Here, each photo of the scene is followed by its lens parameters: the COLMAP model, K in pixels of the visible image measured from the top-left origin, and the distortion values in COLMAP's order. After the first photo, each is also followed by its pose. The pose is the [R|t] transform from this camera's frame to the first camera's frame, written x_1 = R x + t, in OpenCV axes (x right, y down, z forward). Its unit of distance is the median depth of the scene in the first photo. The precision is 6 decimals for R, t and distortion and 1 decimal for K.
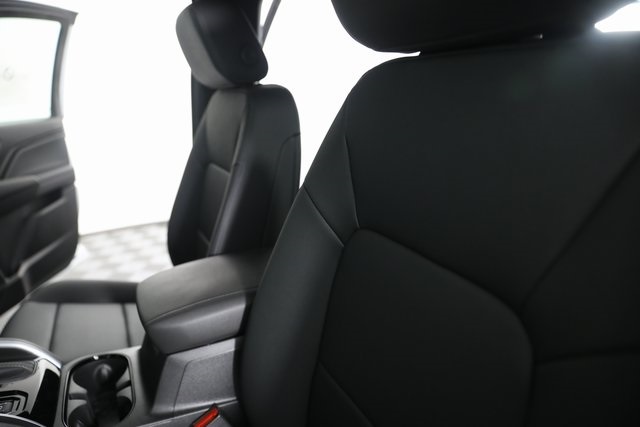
lens RADIAL K [[430.8, 0, 320.0], [0, 430.8, 213.5], [0, 0, 1]] dist [-0.120823, 0.089463]
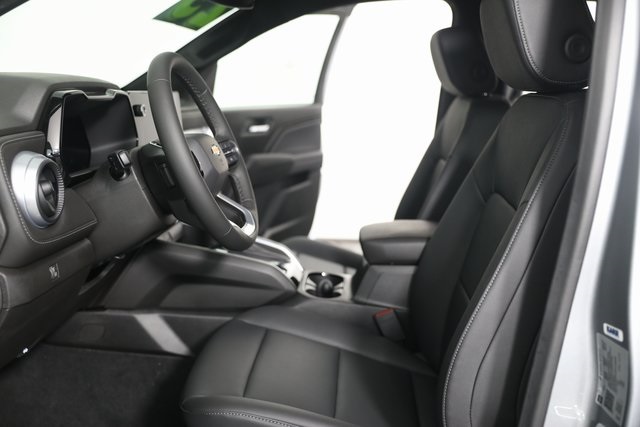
lens RADIAL K [[625.5, 0, 320.0], [0, 625.5, 213.5], [0, 0, 1]] dist [-0.003675, -0.000471]
pose [[0.861644, 0.165188, -0.479878, 0.201985], [-0.201697, 0.979126, -0.025113, 0.091007], [0.465713, 0.118428, 0.876976, -0.412729]]
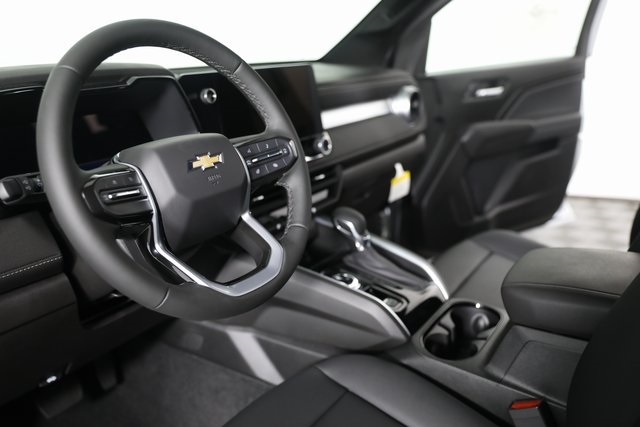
lens RADIAL K [[529.5, 0, 320.0], [0, 529.5, 213.5], [0, 0, 1]] dist [0.000024, -0.000609]
pose [[0.484158, 0.268570, -0.832743, 0.141048], [-0.203704, 0.960174, 0.191234, -0.020662], [0.850938, 0.077045, 0.519584, -0.018832]]
